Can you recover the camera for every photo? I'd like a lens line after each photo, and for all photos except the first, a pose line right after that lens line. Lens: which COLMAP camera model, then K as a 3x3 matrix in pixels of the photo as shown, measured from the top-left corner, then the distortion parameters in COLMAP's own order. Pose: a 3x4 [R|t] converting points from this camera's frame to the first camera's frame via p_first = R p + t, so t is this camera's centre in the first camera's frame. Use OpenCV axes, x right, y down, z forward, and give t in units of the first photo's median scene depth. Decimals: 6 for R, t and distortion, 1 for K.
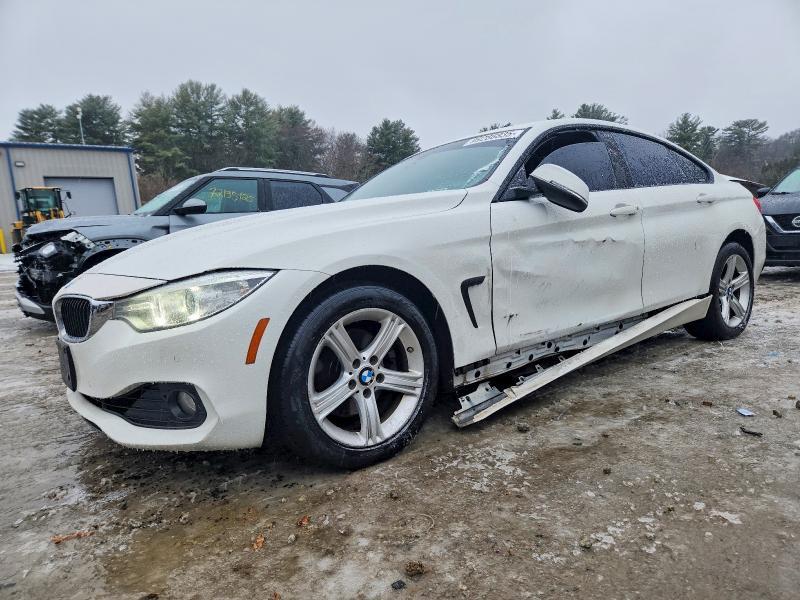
lens RADIAL K [[546.4, 0, 402.1], [0, 546.4, 300.9], [0, 0, 1]] dist [0.020494, -0.003383]
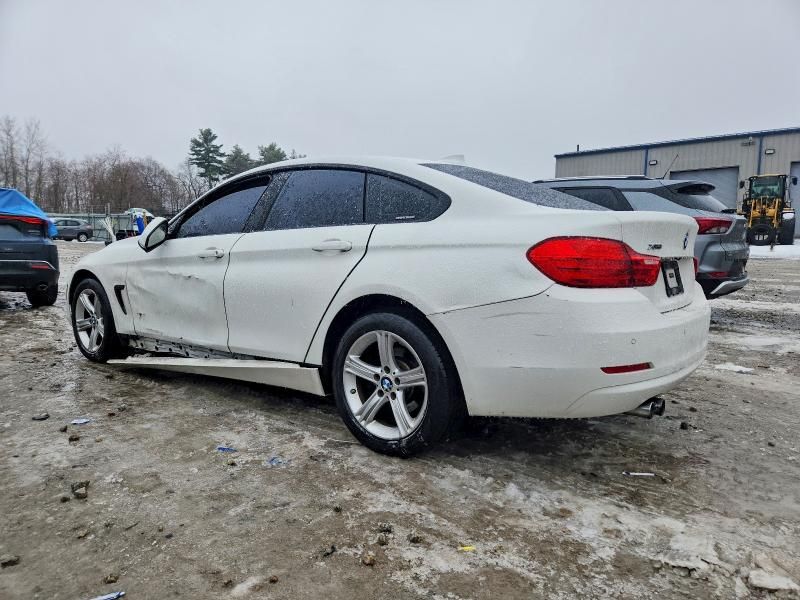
lens RADIAL K [[546.4, 0, 402.8], [0, 546.4, 300.1], [0, 0, 1]] dist [0.020494, -0.003383]
pose [[0.257709, 0.164977, -0.952034, 1.590500], [-0.133746, 0.981921, 0.133952, -0.273317], [0.956921, 0.092810, 0.275114, 1.075135]]
